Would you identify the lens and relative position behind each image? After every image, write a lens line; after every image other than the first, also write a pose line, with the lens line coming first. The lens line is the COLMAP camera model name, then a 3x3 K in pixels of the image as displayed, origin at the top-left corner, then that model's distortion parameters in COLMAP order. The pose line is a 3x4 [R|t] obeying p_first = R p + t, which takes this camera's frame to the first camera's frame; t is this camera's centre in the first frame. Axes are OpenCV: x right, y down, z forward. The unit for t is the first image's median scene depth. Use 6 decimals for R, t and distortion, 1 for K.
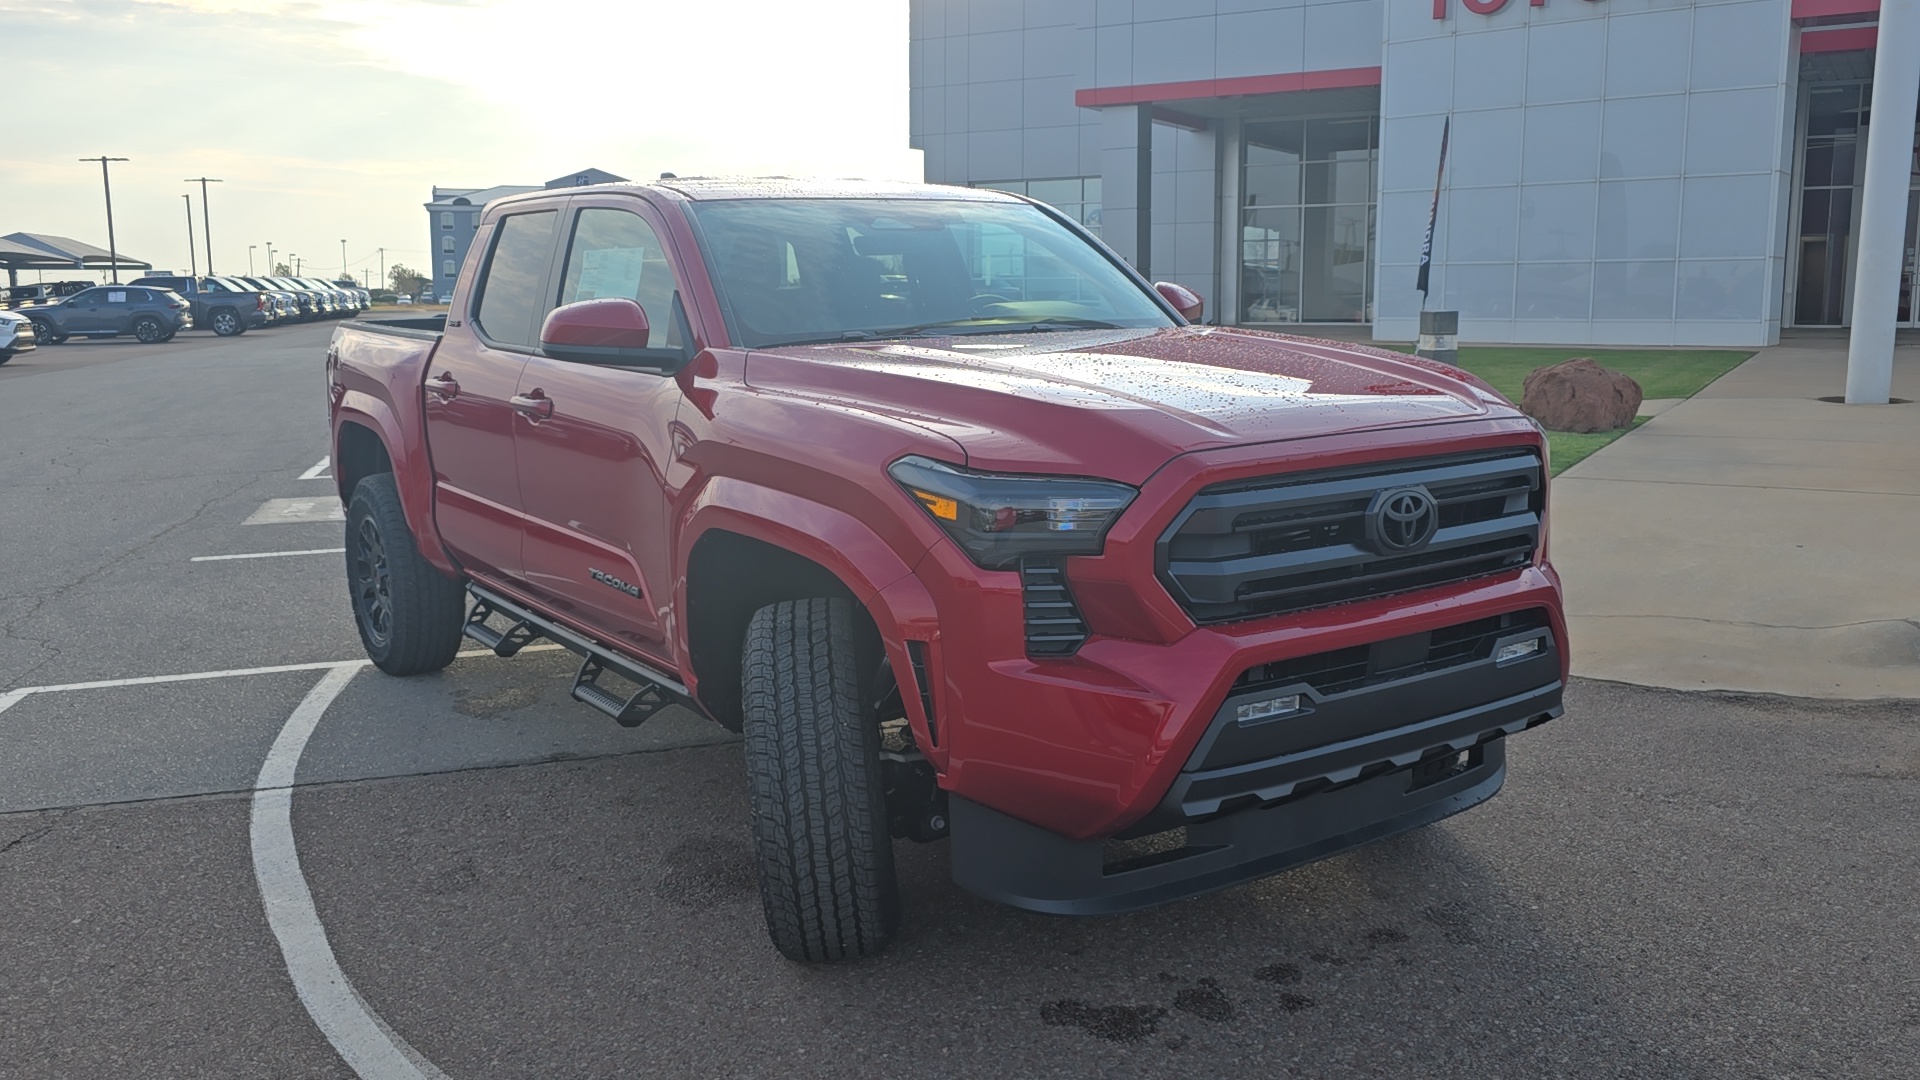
lens RADIAL K [[1603.5, 0, 945.1], [0, 1603.5, 483.2], [0, 0, 1]] dist [0.032099, -0.040391]
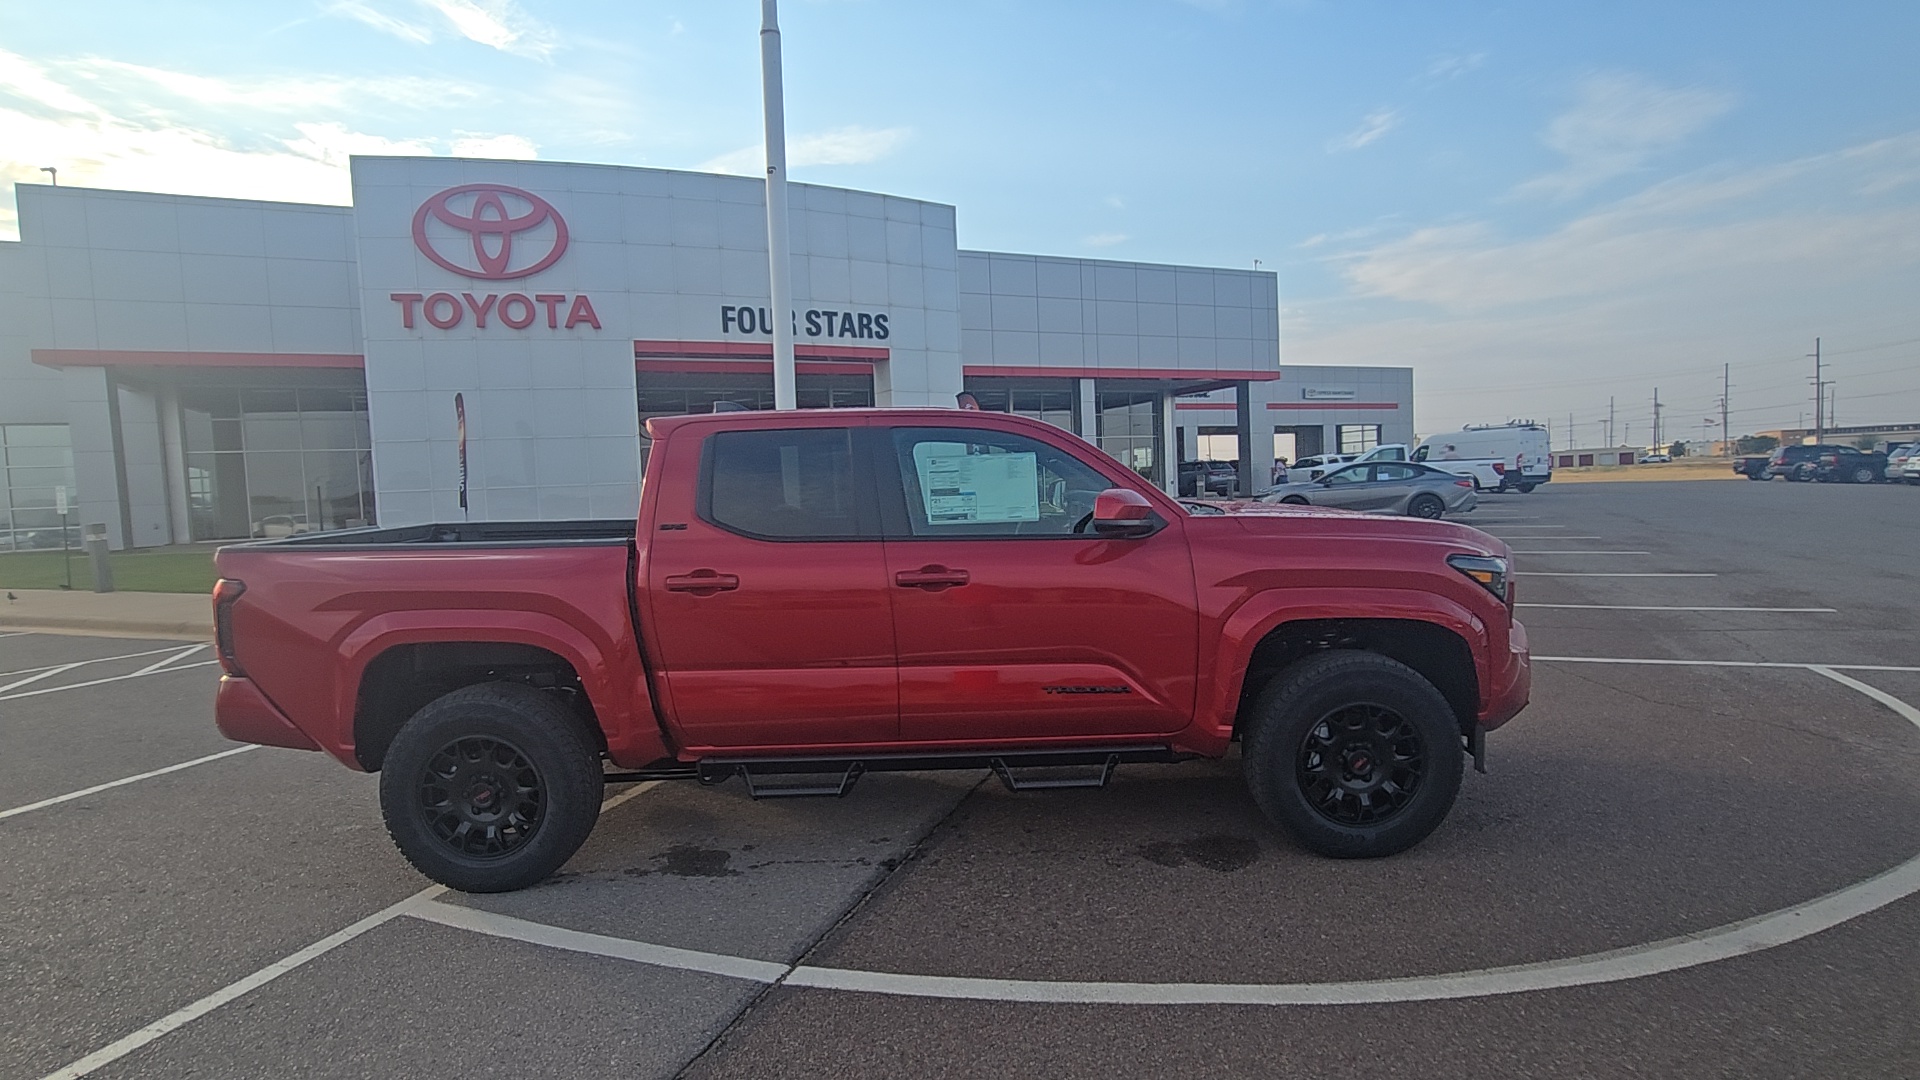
lens RADIAL K [[972.6, 0, 947.5], [0, 972.6, 529.6], [0, 0, 1]] dist [0.001907, -0.001074]
pose [[0.560001, -0.052042, 0.826856, -0.823918], [0.132630, 0.990785, -0.027467, -0.058911], [-0.817807, 0.125047, 0.561743, 0.512434]]
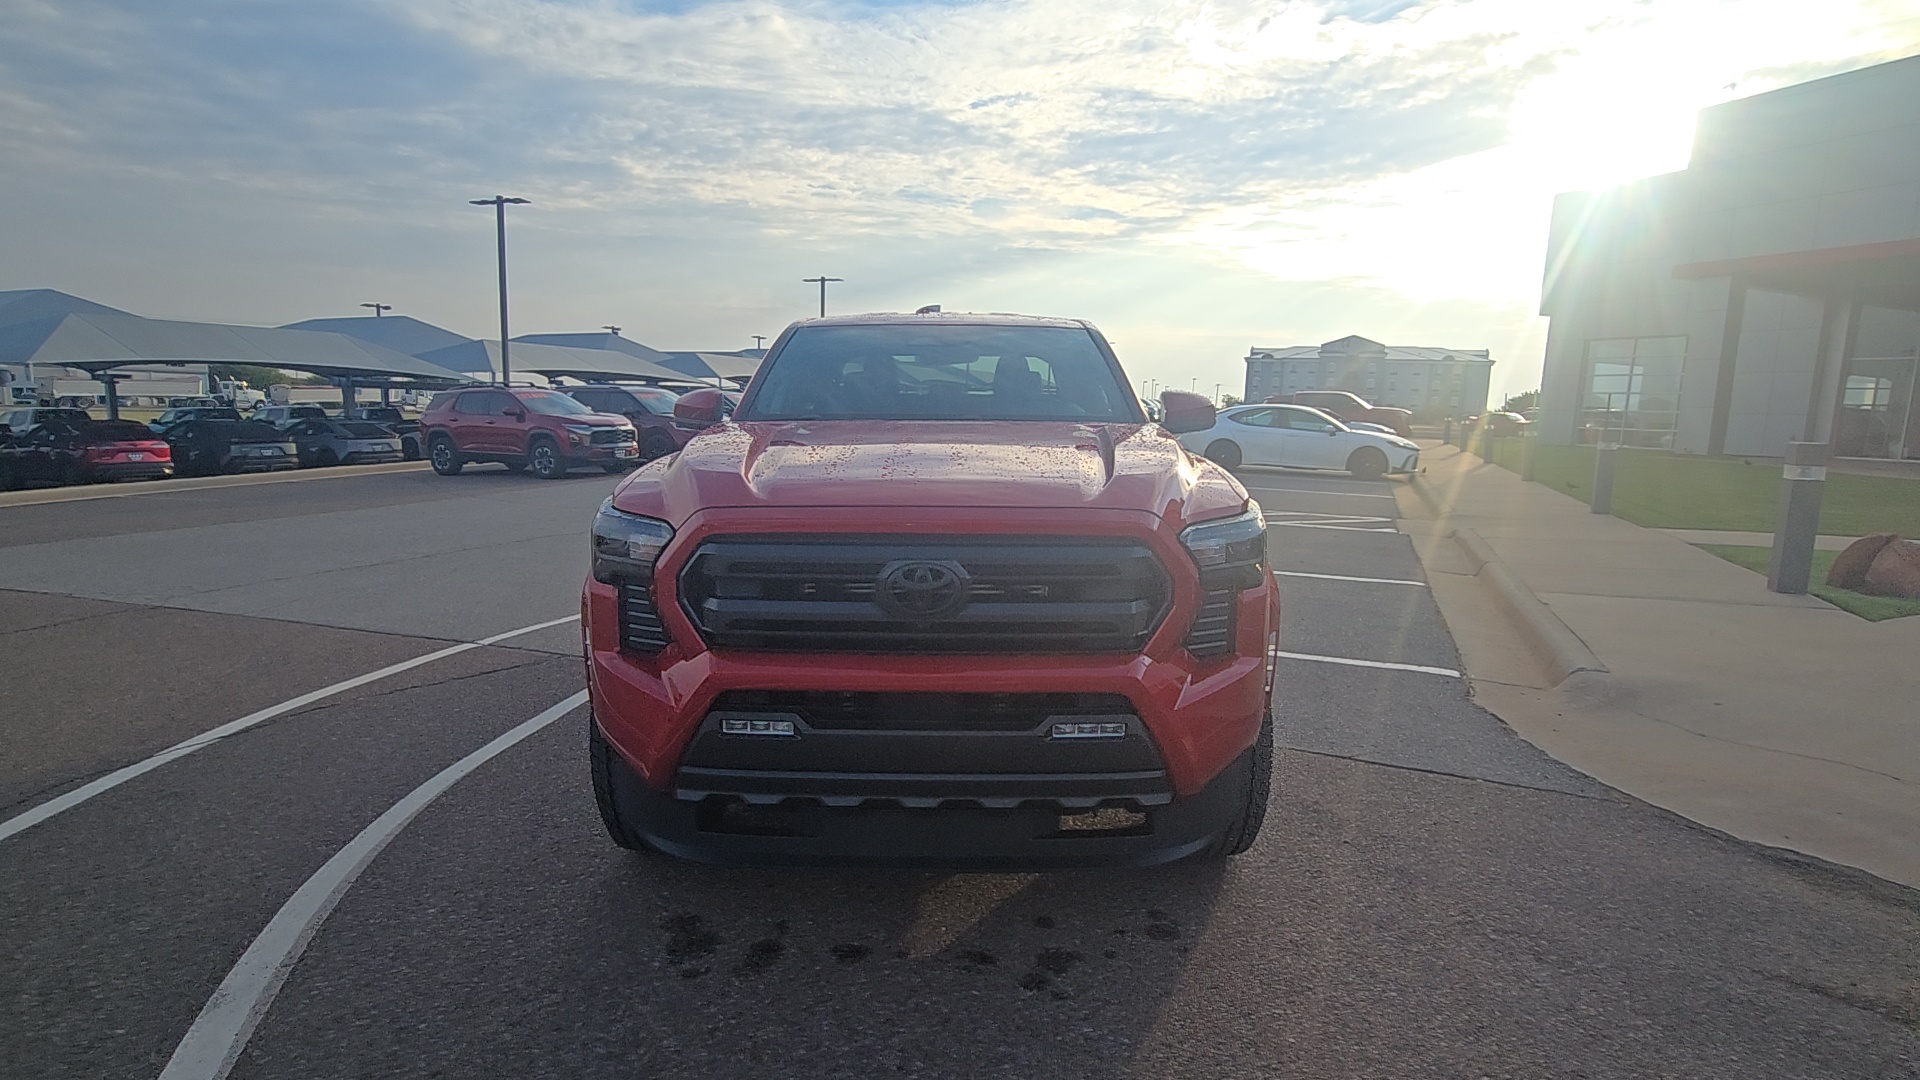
lens RADIAL K [[972.6, 0, 953.7], [0, 972.6, 540.5], [0, 0, 1]] dist [0.001907, -0.001074]
pose [[0.819256, 0.109224, -0.562930, 0.430323], [-0.101917, 0.993797, 0.044499, -0.027477], [0.564299, 0.020916, 0.825306, 0.291488]]
